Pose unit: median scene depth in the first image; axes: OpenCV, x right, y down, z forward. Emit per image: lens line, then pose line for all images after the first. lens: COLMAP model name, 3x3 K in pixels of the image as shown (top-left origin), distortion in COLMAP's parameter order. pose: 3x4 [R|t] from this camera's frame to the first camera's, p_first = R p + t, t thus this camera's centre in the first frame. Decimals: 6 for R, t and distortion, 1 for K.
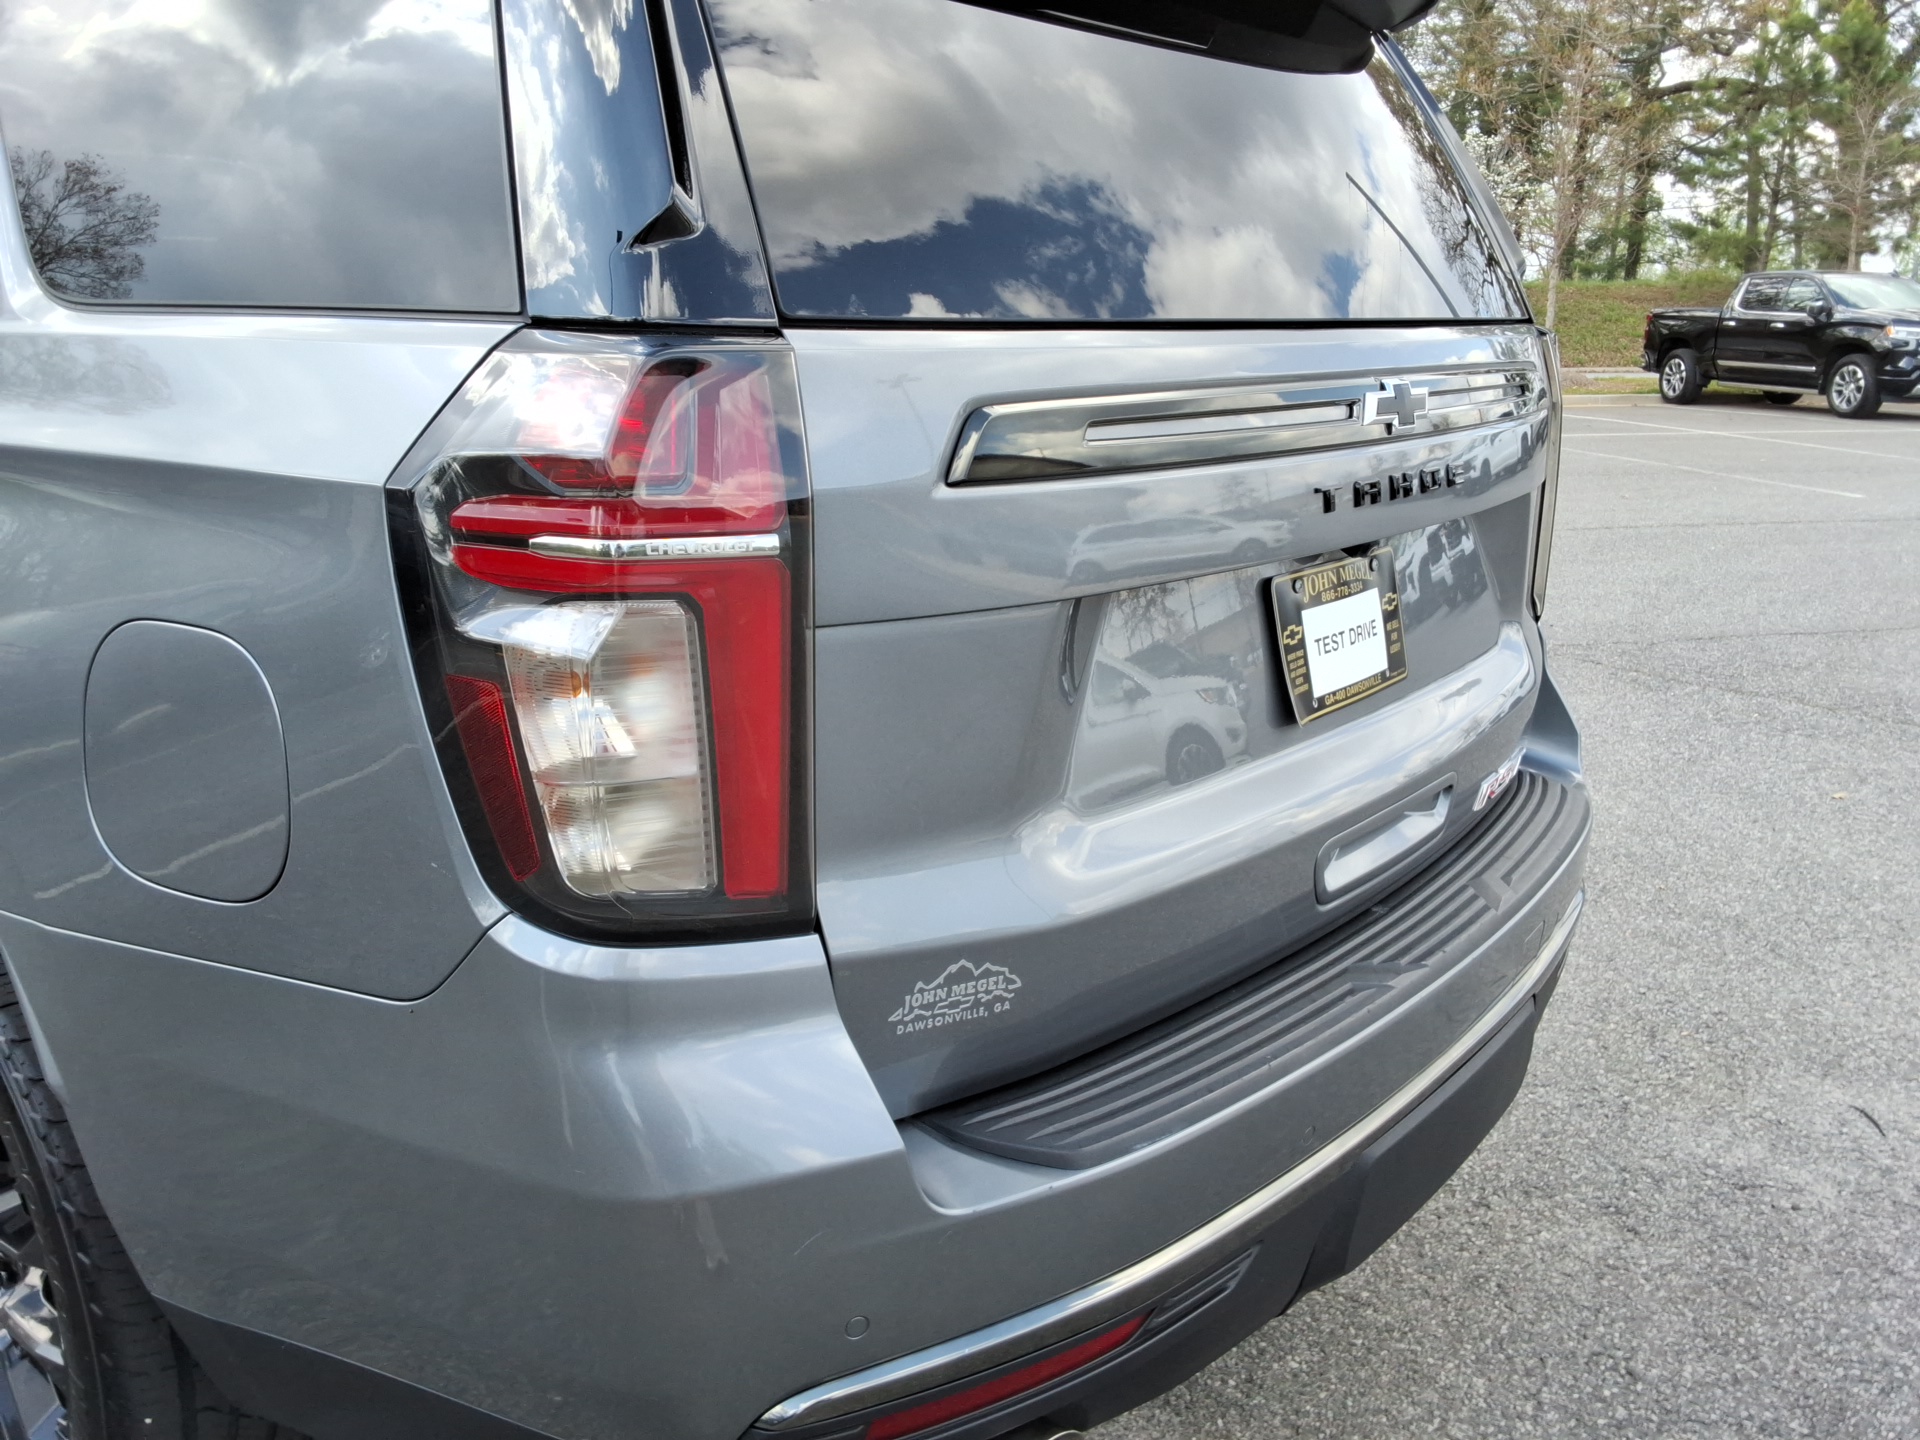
lens RADIAL K [[1573.5, 0, 969.5], [0, 1573.5, 713.6], [0, 0, 1]] dist [0.118019, -0.216897]
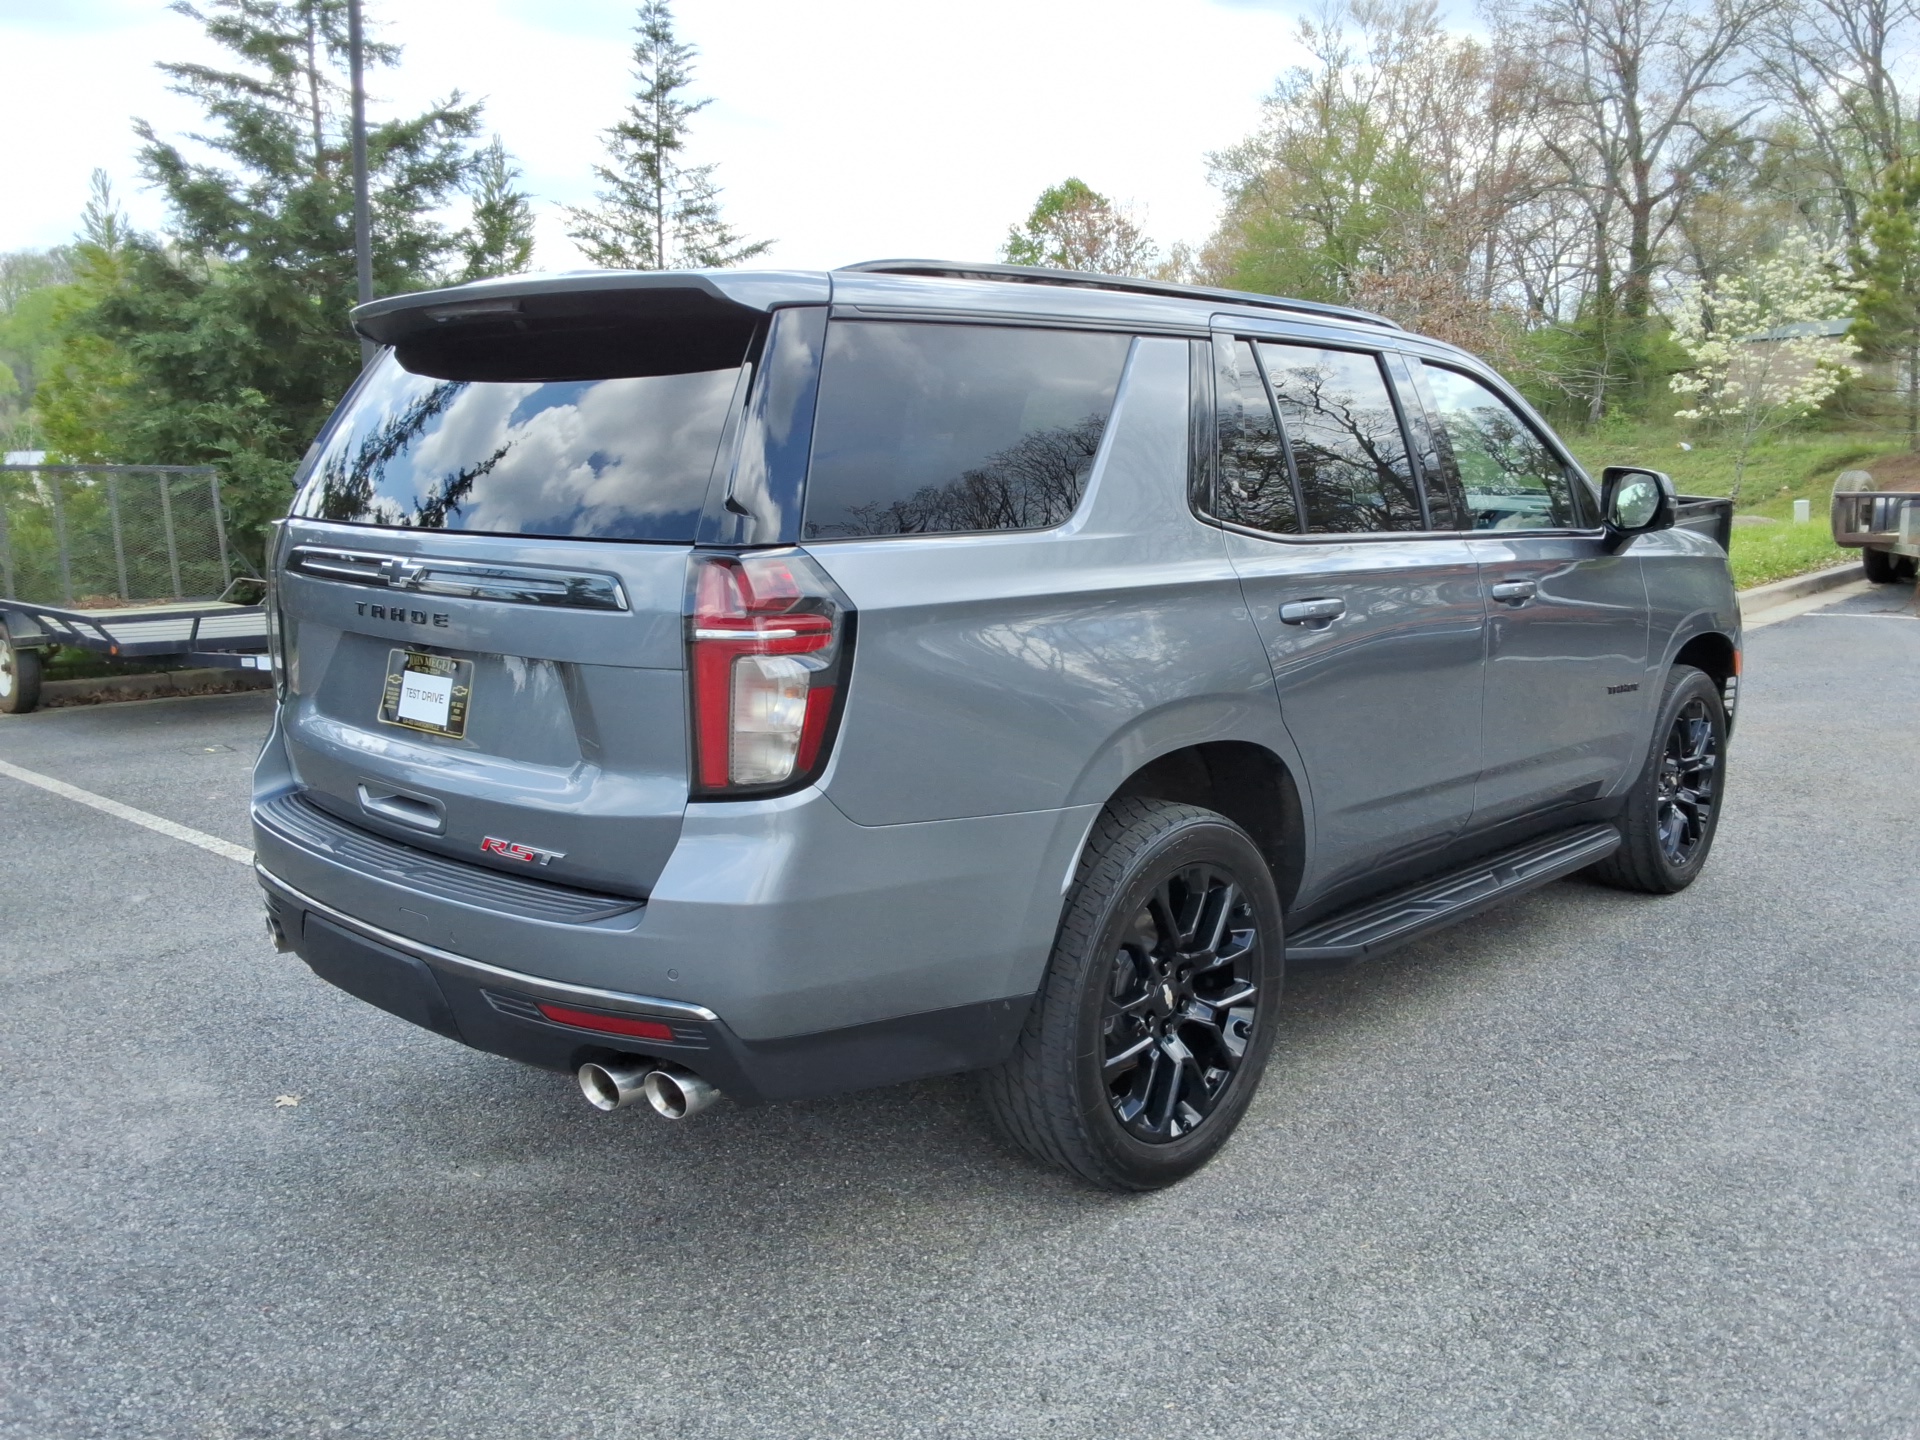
lens RADIAL K [[1542.9, 0, 973.4], [0, 1542.9, 700.8], [0, 0, 1]] dist [0.137996, -0.231702]
pose [[-0.073441, 0.152181, -0.985620, 1.940699], [-0.245687, 0.955070, 0.165771, -0.489651], [0.966563, 0.254328, -0.032753, 1.644325]]
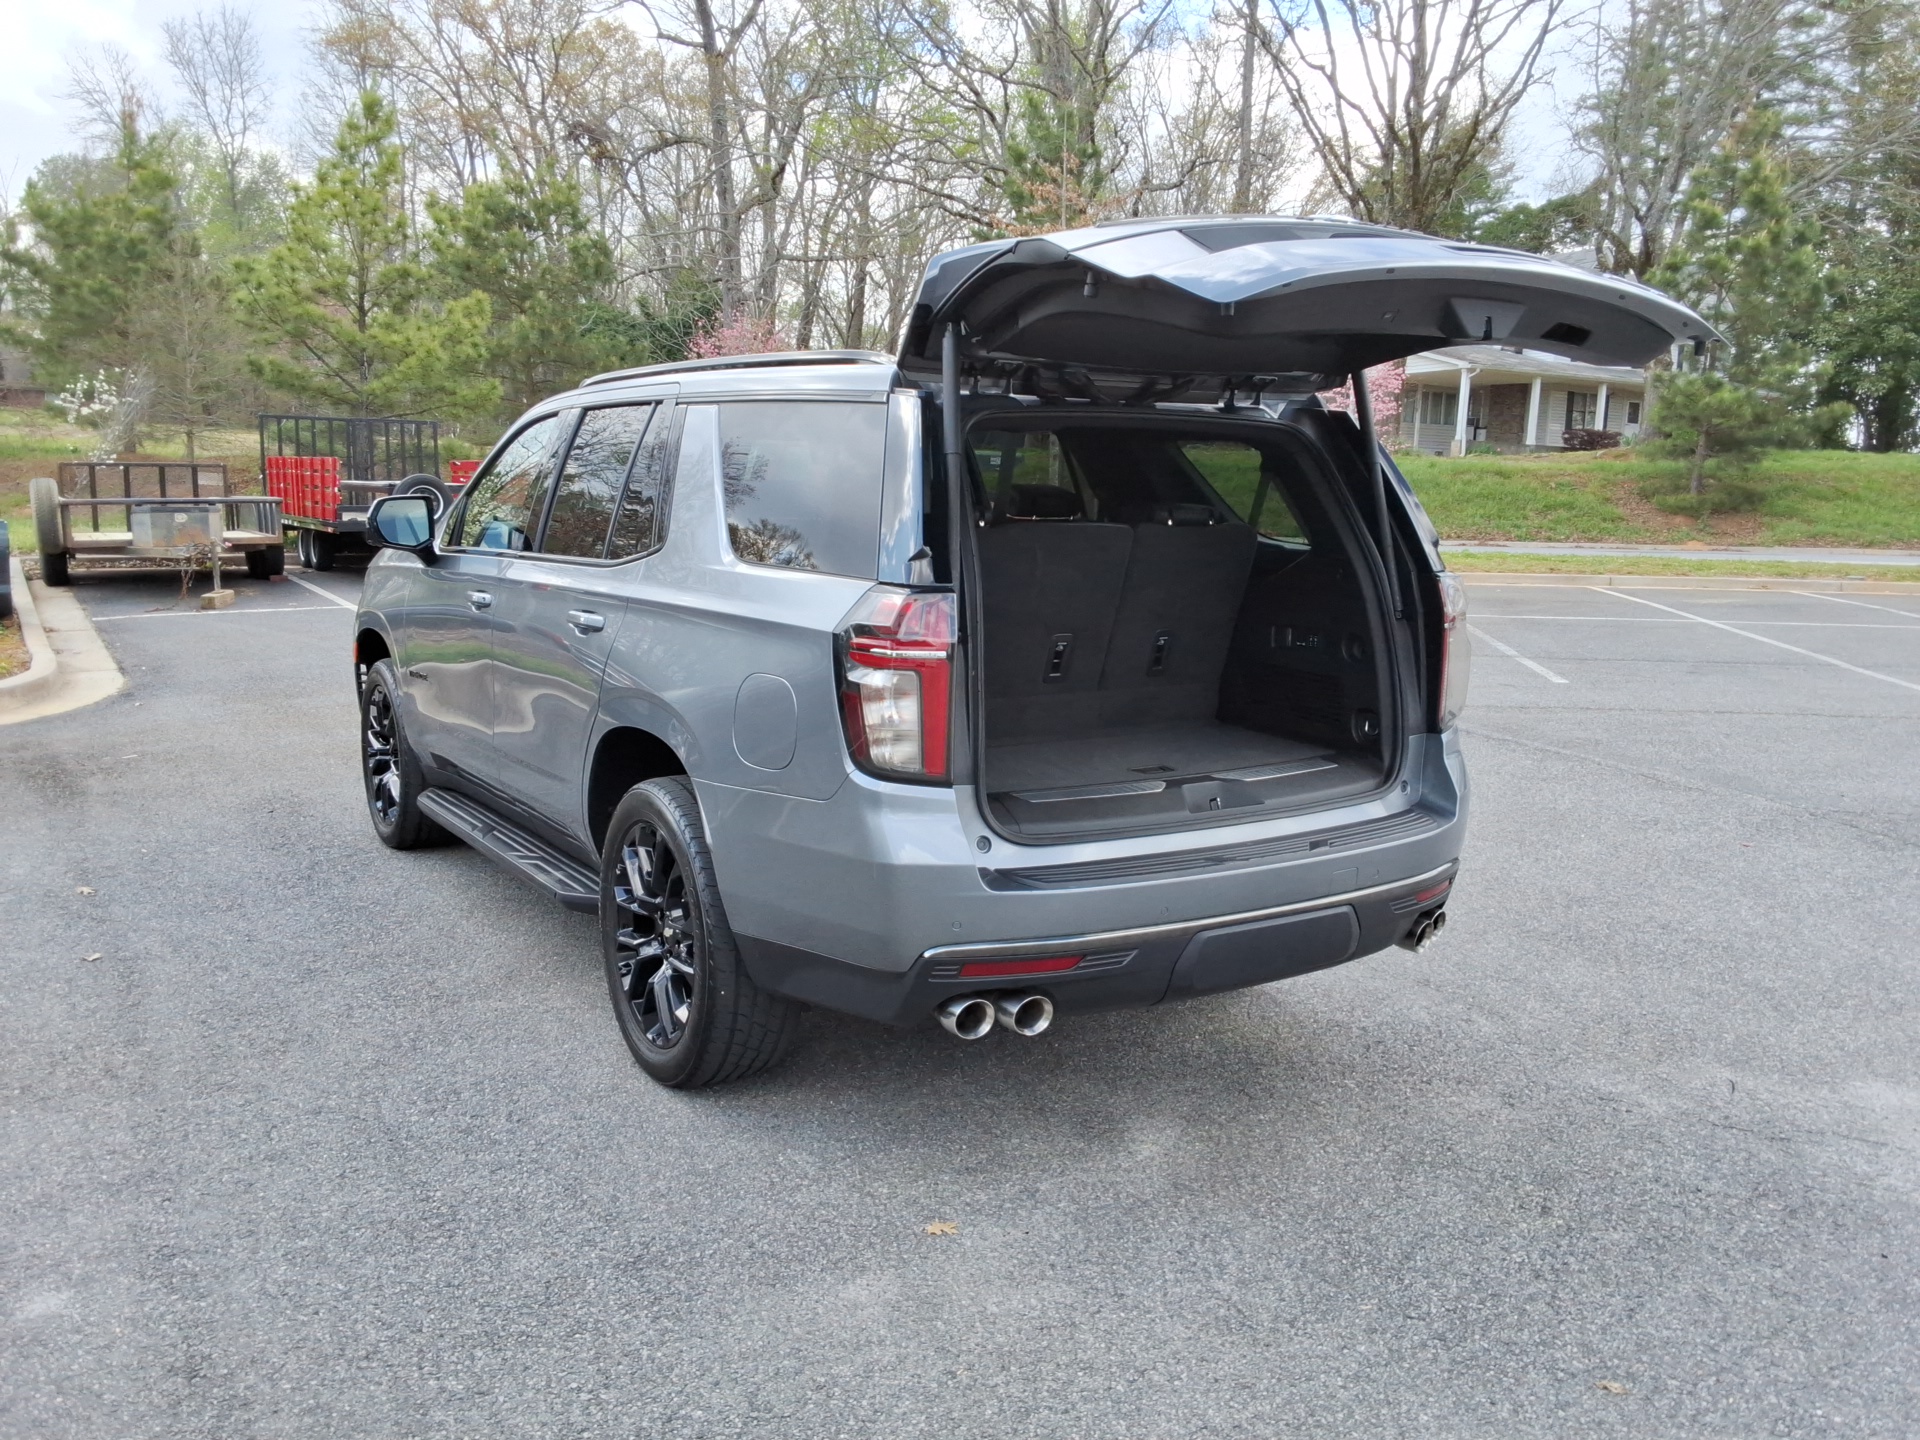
lens RADIAL K [[1549.4, 0, 963.2], [0, 1549.4, 707.8], [0, 0, 1]] dist [0.094369, -0.188005]
pose [[0.945614, 0.060889, -0.319540, 0.549933], [-0.091244, 0.992538, -0.080889, 0.147230], [0.312230, 0.105646, 0.944114, -1.139663]]
